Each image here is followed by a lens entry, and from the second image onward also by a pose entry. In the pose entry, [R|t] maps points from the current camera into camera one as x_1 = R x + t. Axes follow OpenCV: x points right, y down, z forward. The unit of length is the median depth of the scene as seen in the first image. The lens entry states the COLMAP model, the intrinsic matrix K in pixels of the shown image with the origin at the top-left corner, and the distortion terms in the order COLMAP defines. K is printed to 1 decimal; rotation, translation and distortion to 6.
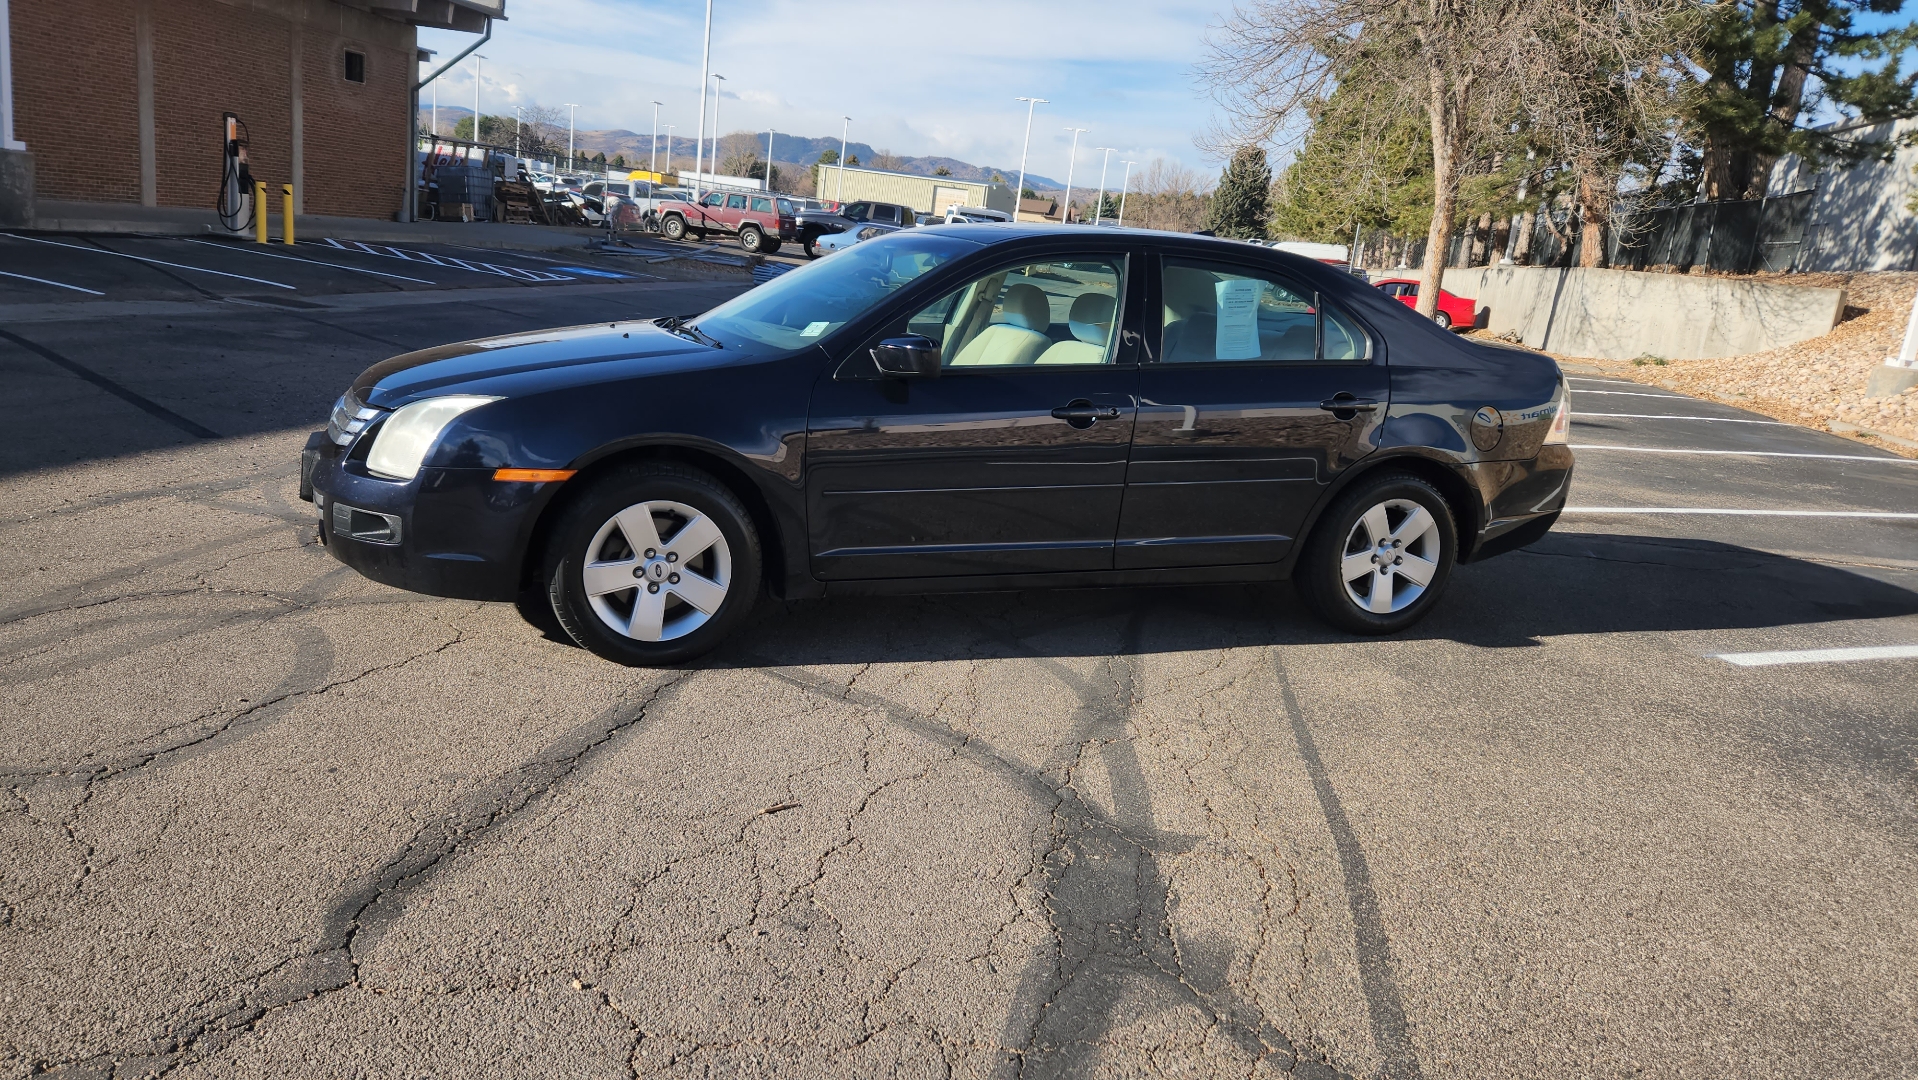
lens RADIAL K [[1270.7, 0, 919.2], [0, 1270.7, 538.2], [0, 0, 1]] dist [0.071627, -0.055868]
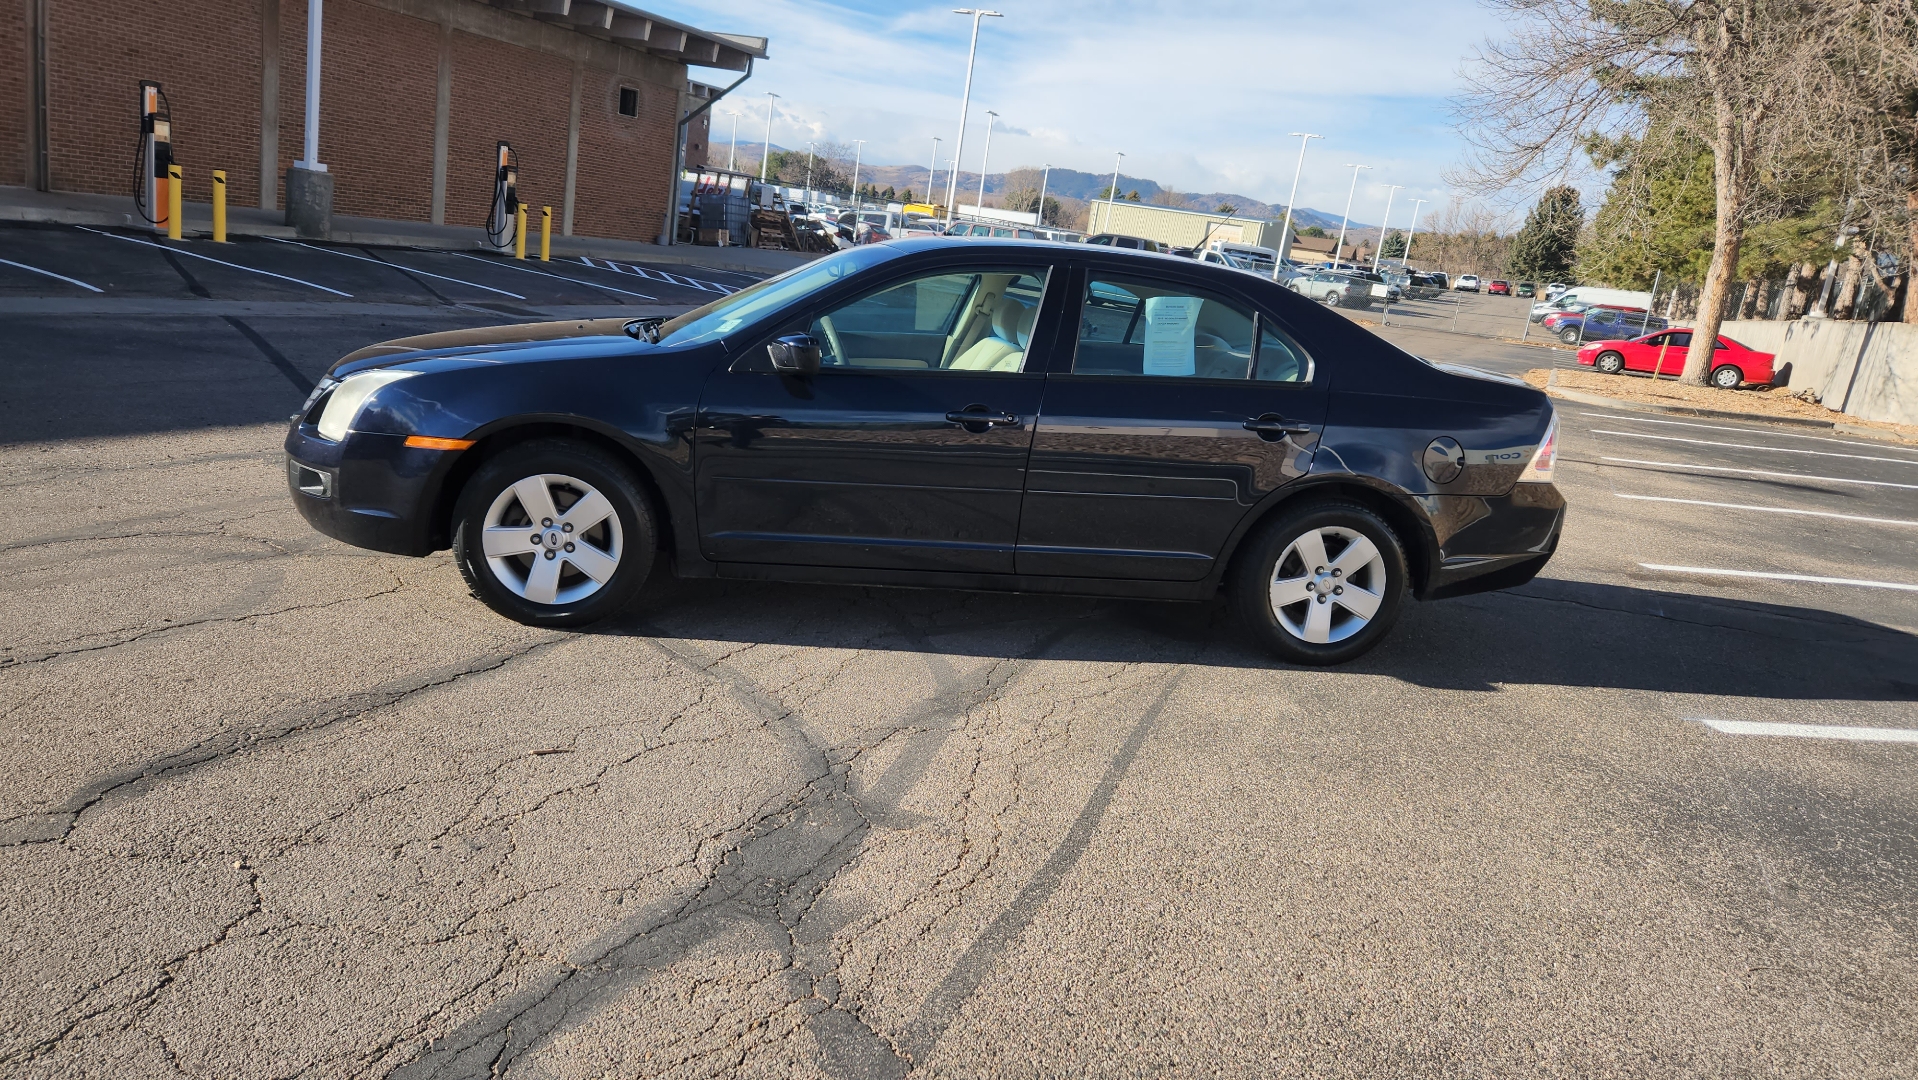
lens RADIAL K [[1270.7, 0, 940.3], [0, 1270.7, 534.6], [0, 0, 1]] dist [0.071627, -0.055868]
pose [[0.980382, 0.065427, -0.185930, 0.254953], [-0.070587, 0.997279, -0.021258, 0.017333], [0.184034, 0.033966, 0.982333, -0.009621]]
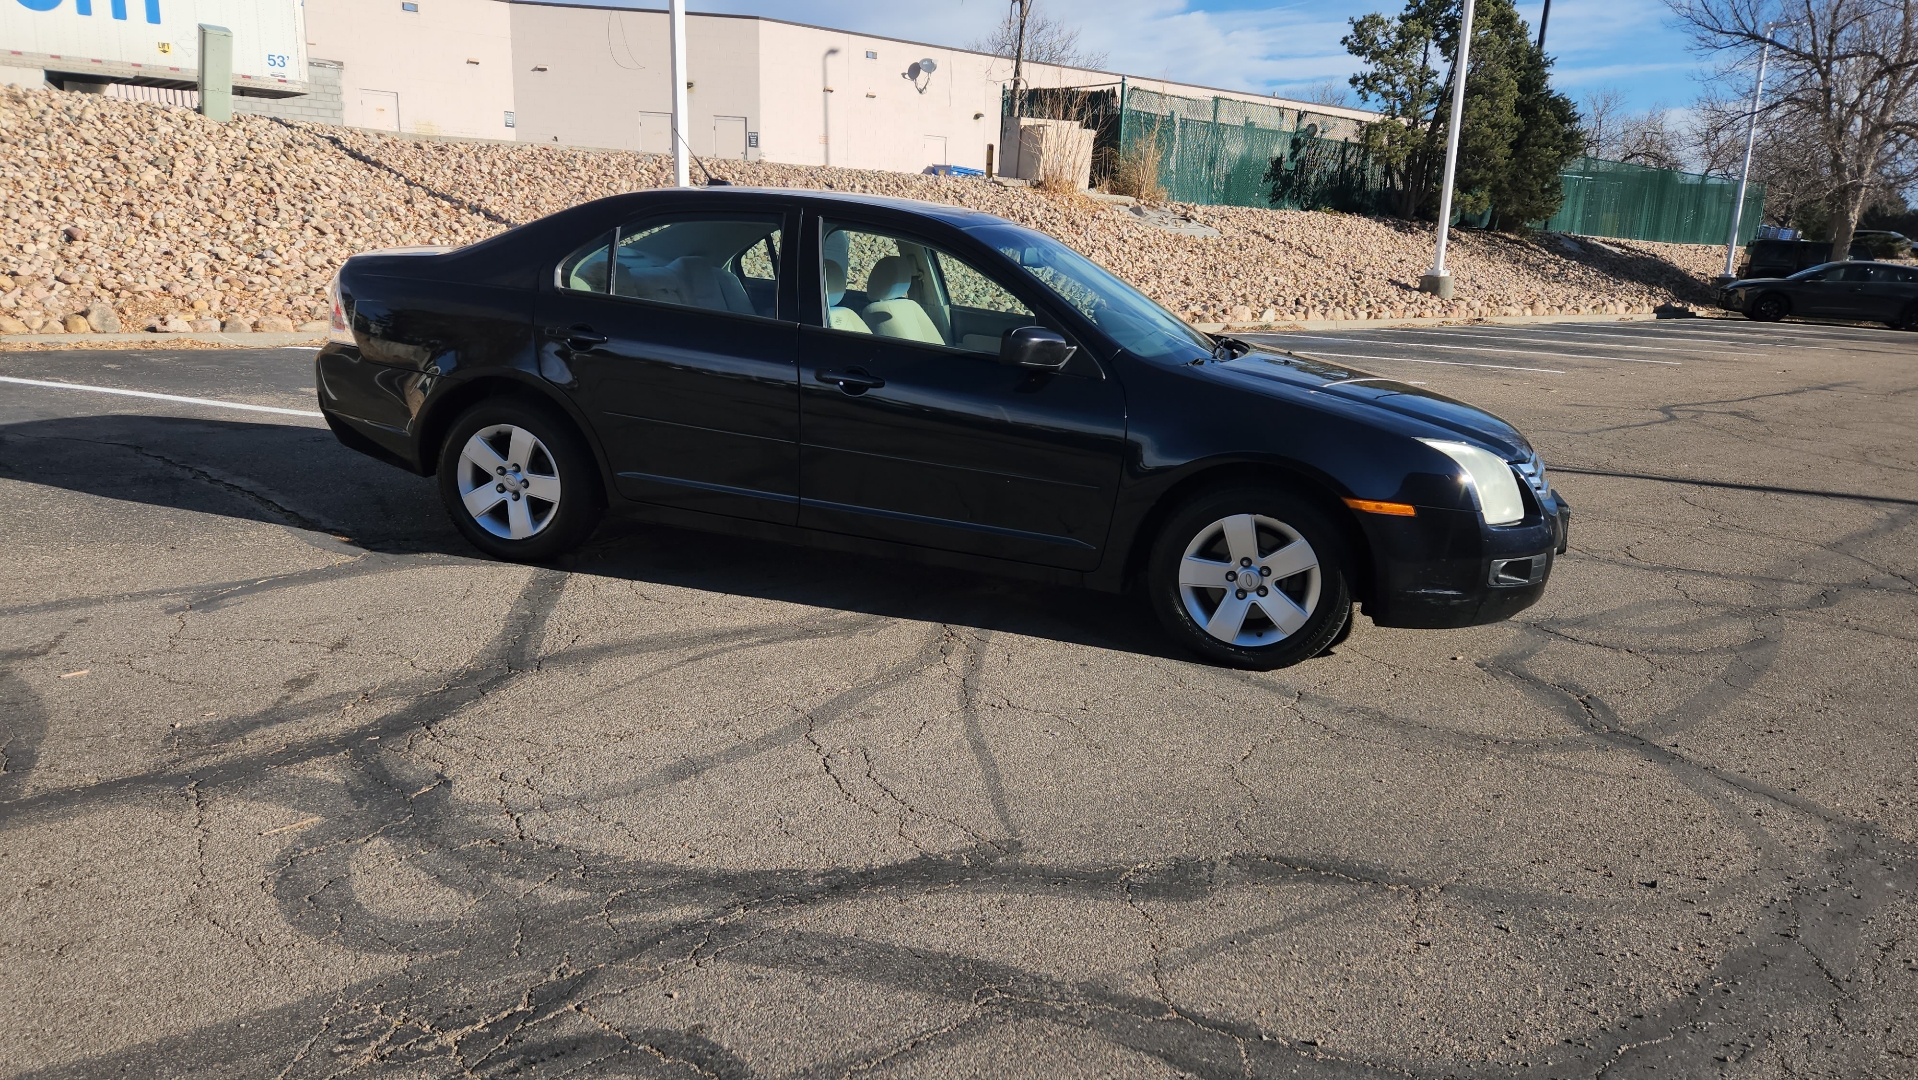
lens RADIAL K [[1275.6, 0, 928.2], [0, 1275.6, 565.1], [0, 0, 1]] dist [0.069557, -0.054413]
pose [[-0.791244, -0.281872, 0.542661, -0.573013], [0.018313, 0.876105, 0.481773, -0.485911], [-0.611226, 0.391138, -0.688051, 1.820747]]
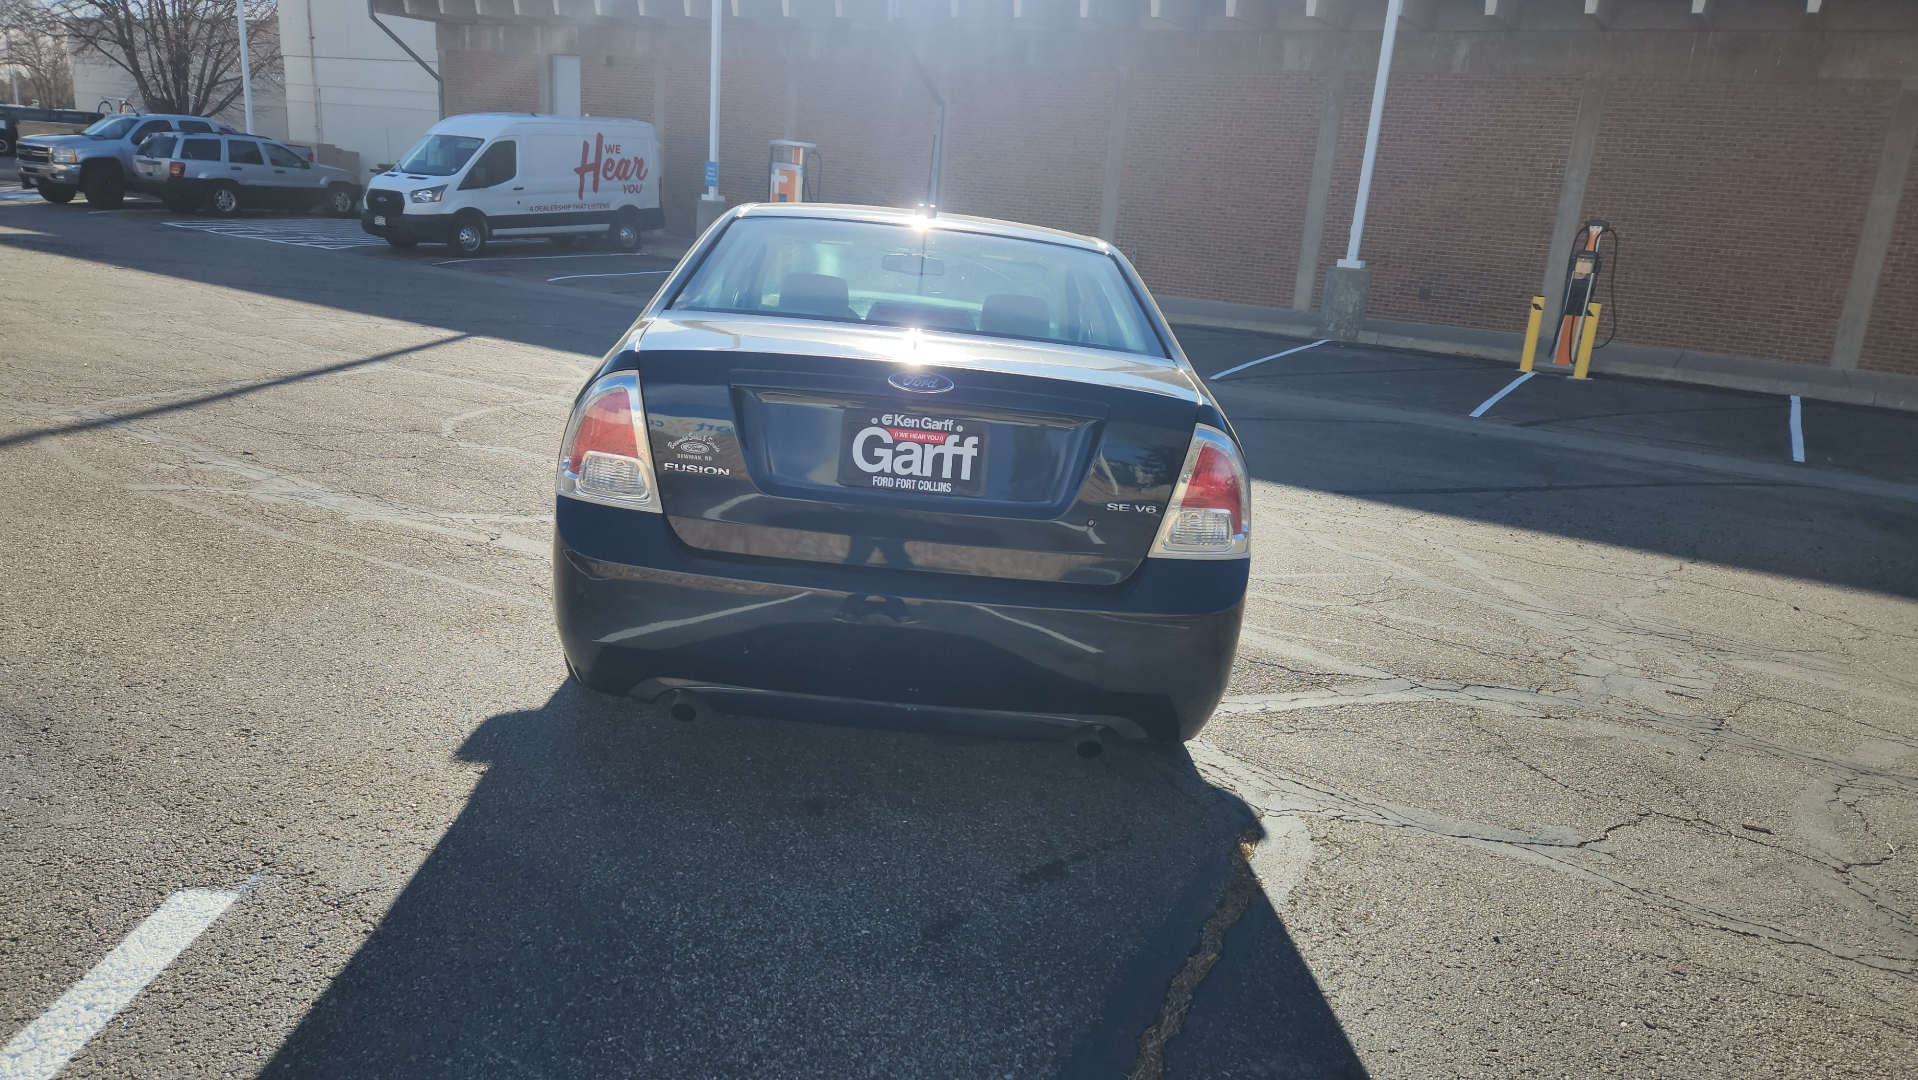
lens RADIAL K [[1276.7, 0, 921.1], [0, 1276.7, 542.3], [0, 0, 1]] dist [0.064877, -0.046376]
pose [[-0.324137, 0.109167, -0.939690, 1.009998], [-0.333553, 0.916338, 0.221510, -0.237575], [0.885256, 0.385236, -0.260606, 1.348916]]
